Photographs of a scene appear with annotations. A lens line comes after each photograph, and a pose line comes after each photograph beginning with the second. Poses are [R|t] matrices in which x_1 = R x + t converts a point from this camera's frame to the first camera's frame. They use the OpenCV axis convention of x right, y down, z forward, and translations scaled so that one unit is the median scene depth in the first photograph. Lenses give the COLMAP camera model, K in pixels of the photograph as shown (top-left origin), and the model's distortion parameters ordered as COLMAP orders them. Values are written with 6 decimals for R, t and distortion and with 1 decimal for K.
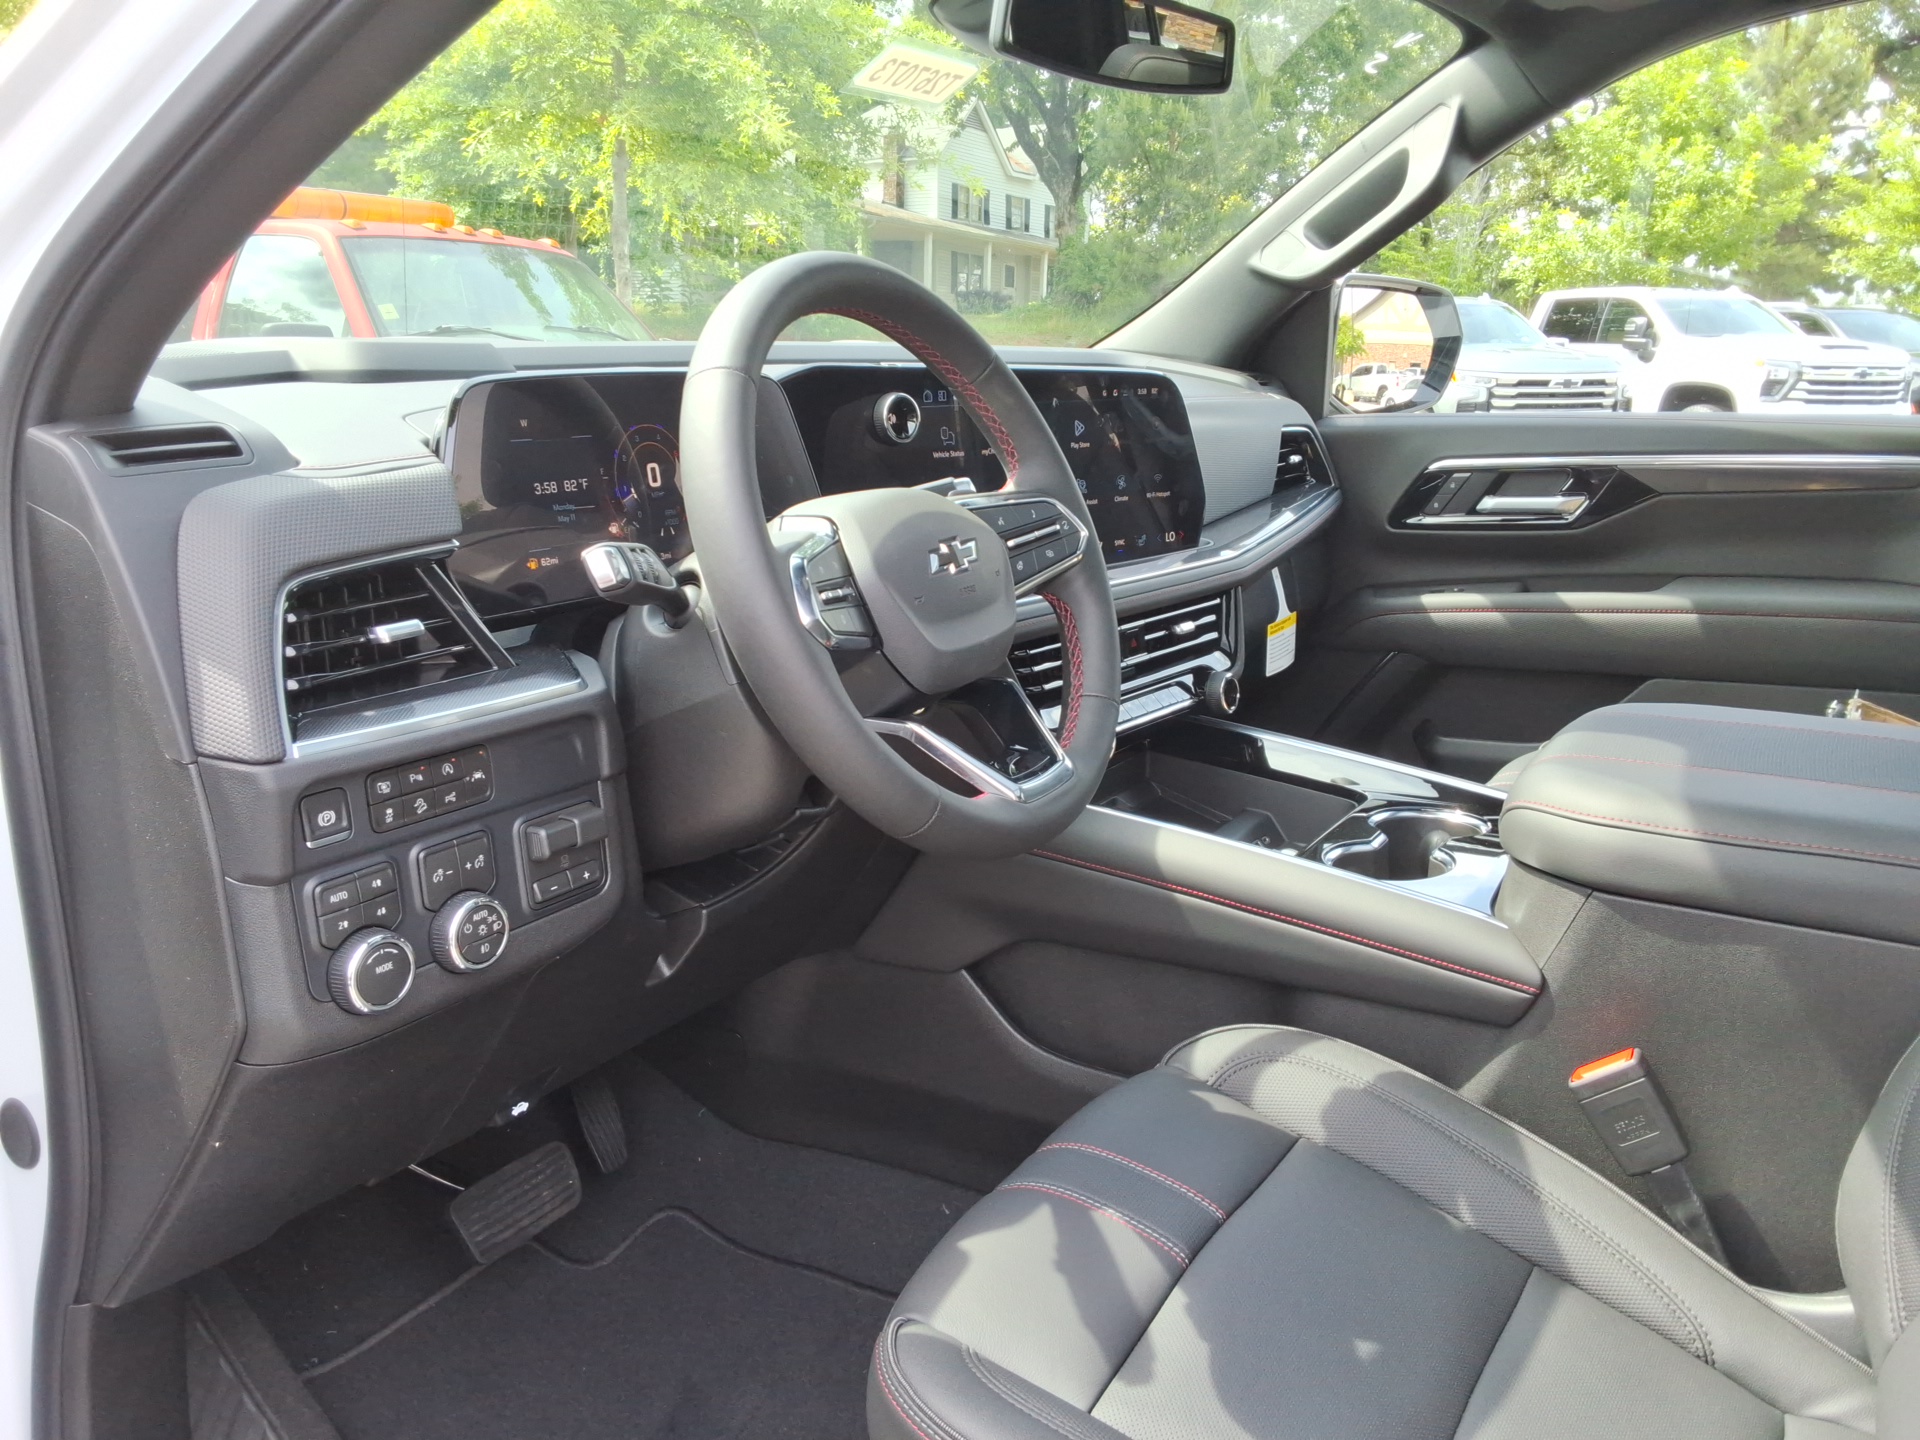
lens RADIAL K [[1560.7, 0, 966.0], [0, 1560.7, 689.3], [0, 0, 1]] dist [0.102042, -0.160914]
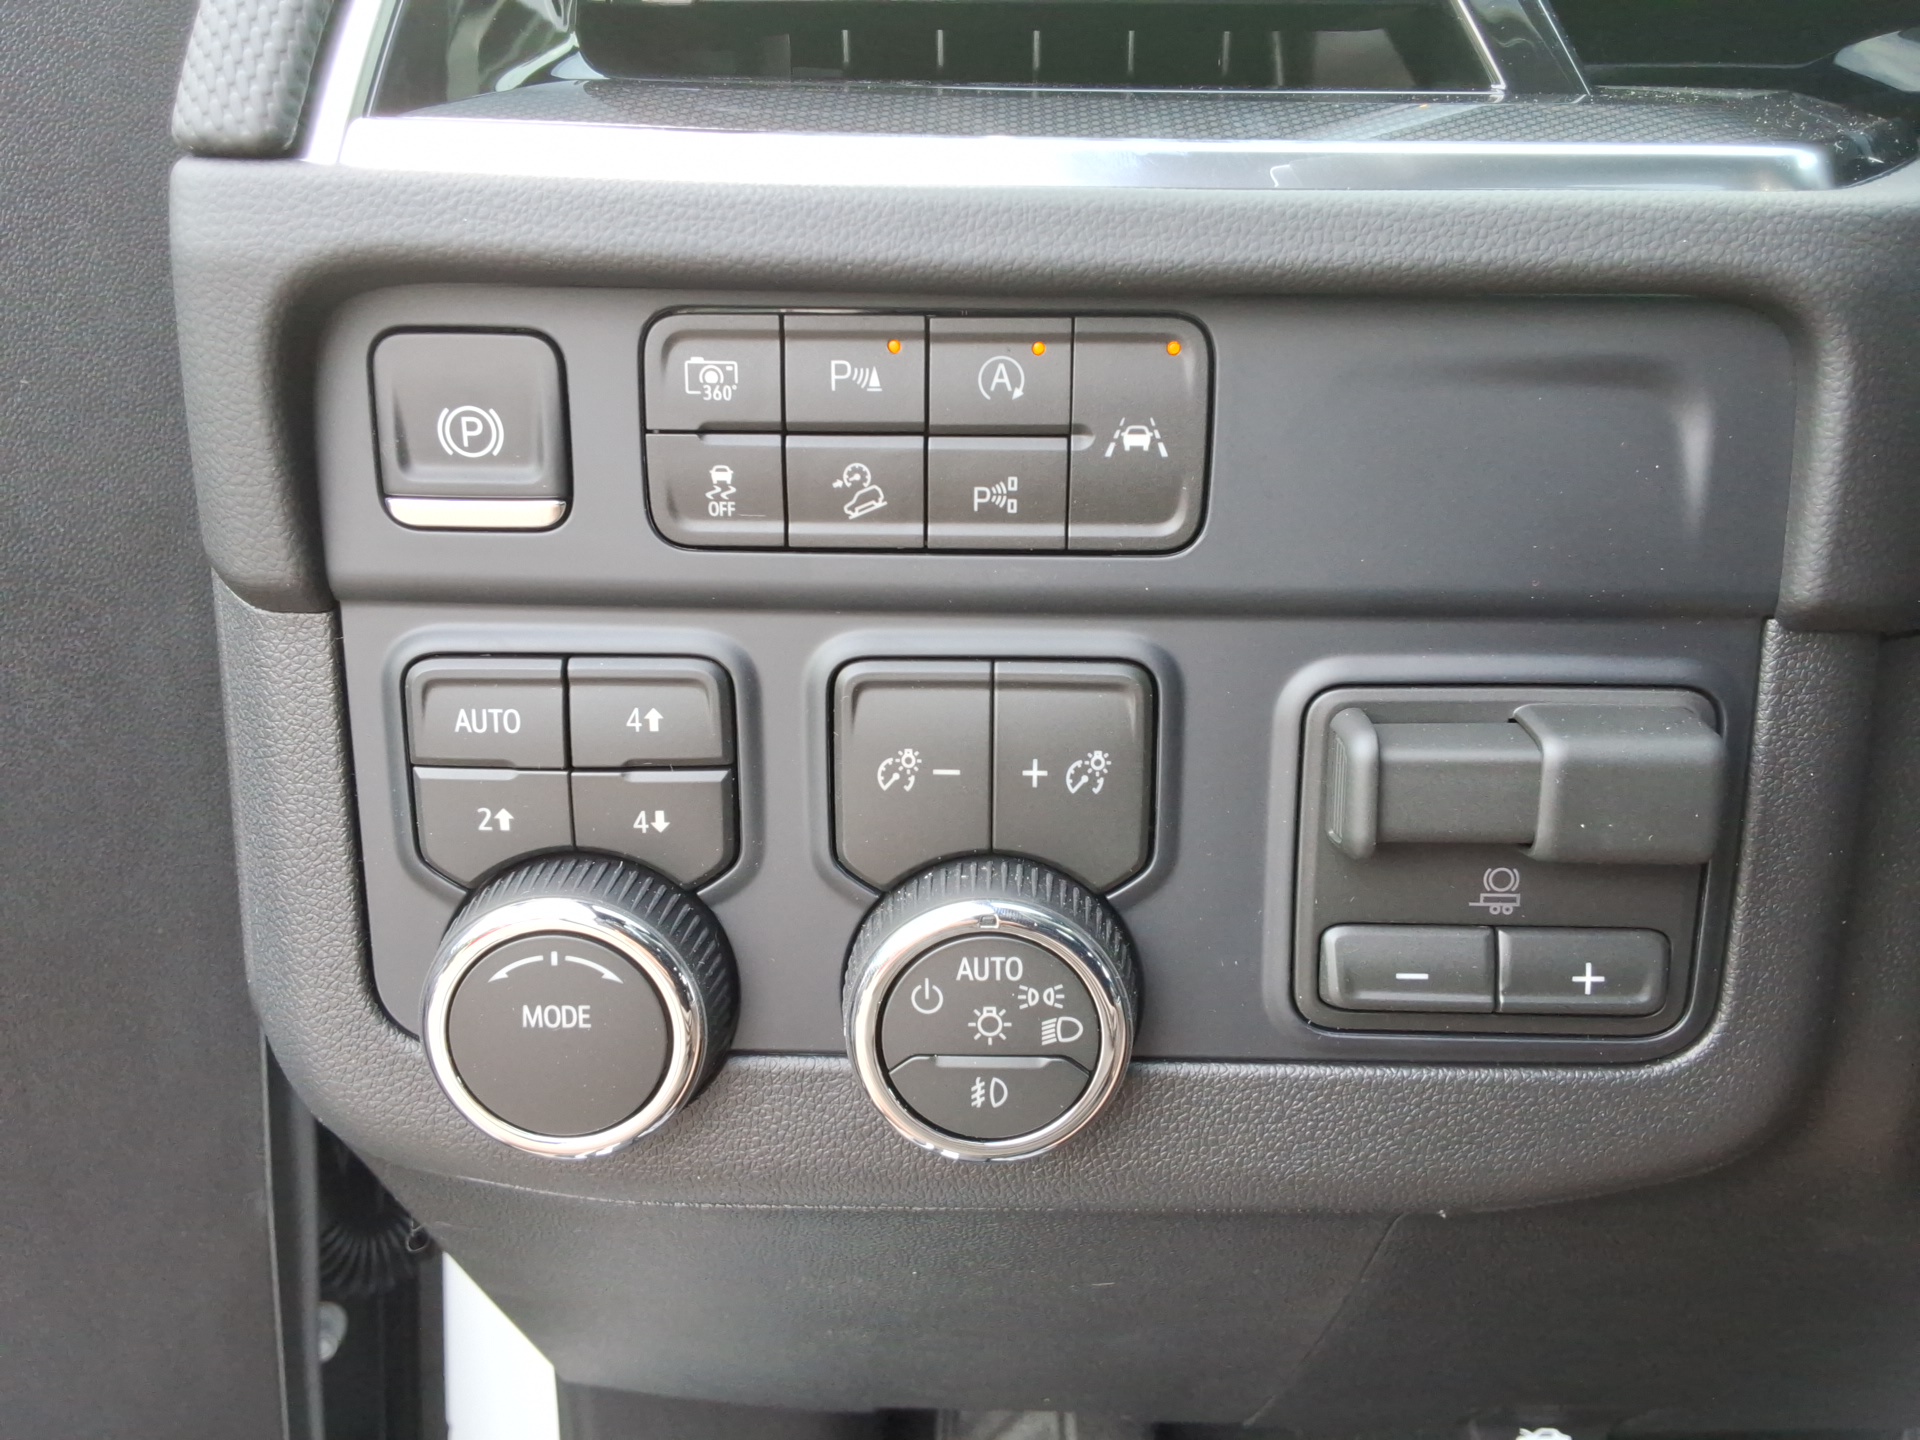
lens RADIAL K [[1555.2, 0, 959.6], [0, 1555.2, 698.2], [0, 0, 1]] dist [0.088629, -0.136908]
pose [[0.526974, 0.260010, -0.809131, -0.115291], [-0.194907, 0.963651, 0.182725, 0.054965], [0.827230, 0.061414, 0.558496, 0.842984]]
